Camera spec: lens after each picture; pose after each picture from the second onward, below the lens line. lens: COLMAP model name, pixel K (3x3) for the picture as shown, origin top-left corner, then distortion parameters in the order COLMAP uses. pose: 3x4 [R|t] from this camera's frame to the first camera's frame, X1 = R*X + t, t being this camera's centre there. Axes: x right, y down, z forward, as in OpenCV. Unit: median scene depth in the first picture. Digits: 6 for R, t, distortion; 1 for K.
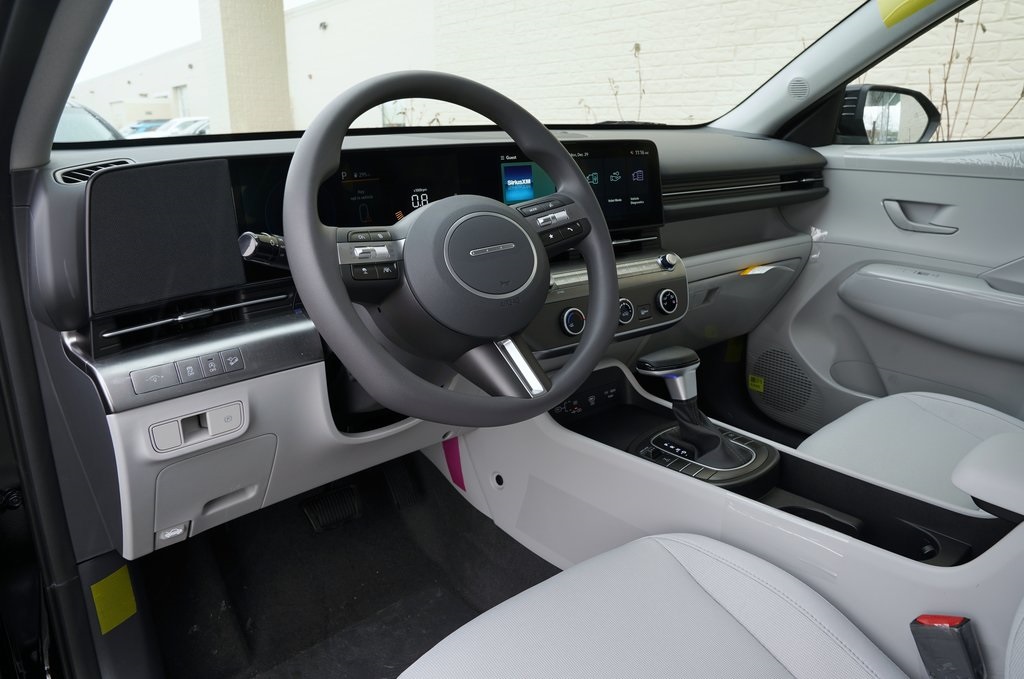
lens RADIAL K [[710.0, 0, 517.9], [0, 710.0, 340.4], [0, 0, 1]] dist [-0.122459, 0.081053]
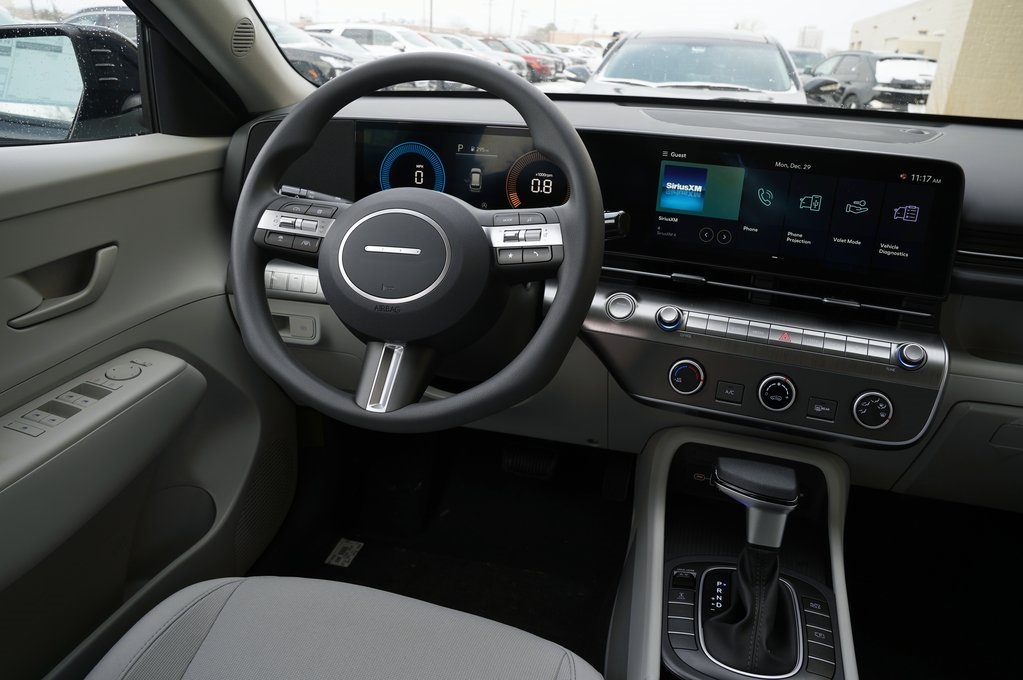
lens RADIAL K [[709.3, 0, 517.3], [0, 709.3, 340.5], [0, 0, 1]] dist [-0.122459, 0.081053]
pose [[0.549883, 0.344845, -0.760730, 0.505799], [-0.280322, 0.934158, 0.220834, -0.167827], [0.786796, 0.091817, 0.610346, 0.352761]]
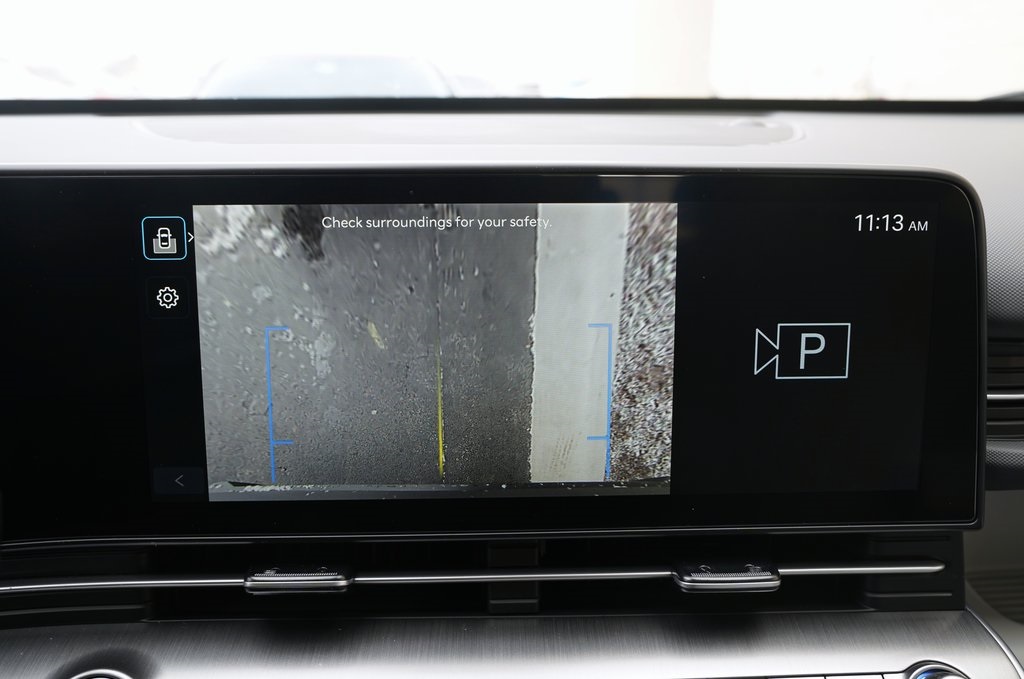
lens RADIAL K [[913.6, 0, 514.8], [0, 913.6, 340.7], [0, 0, 1]] dist [-0.031695, 0.059473]
pose [[0.846817, 0.155011, -0.508796, 0.236098], [-0.170284, 0.985253, 0.016756, -0.217957], [0.503890, 0.072450, 0.860724, 0.694132]]
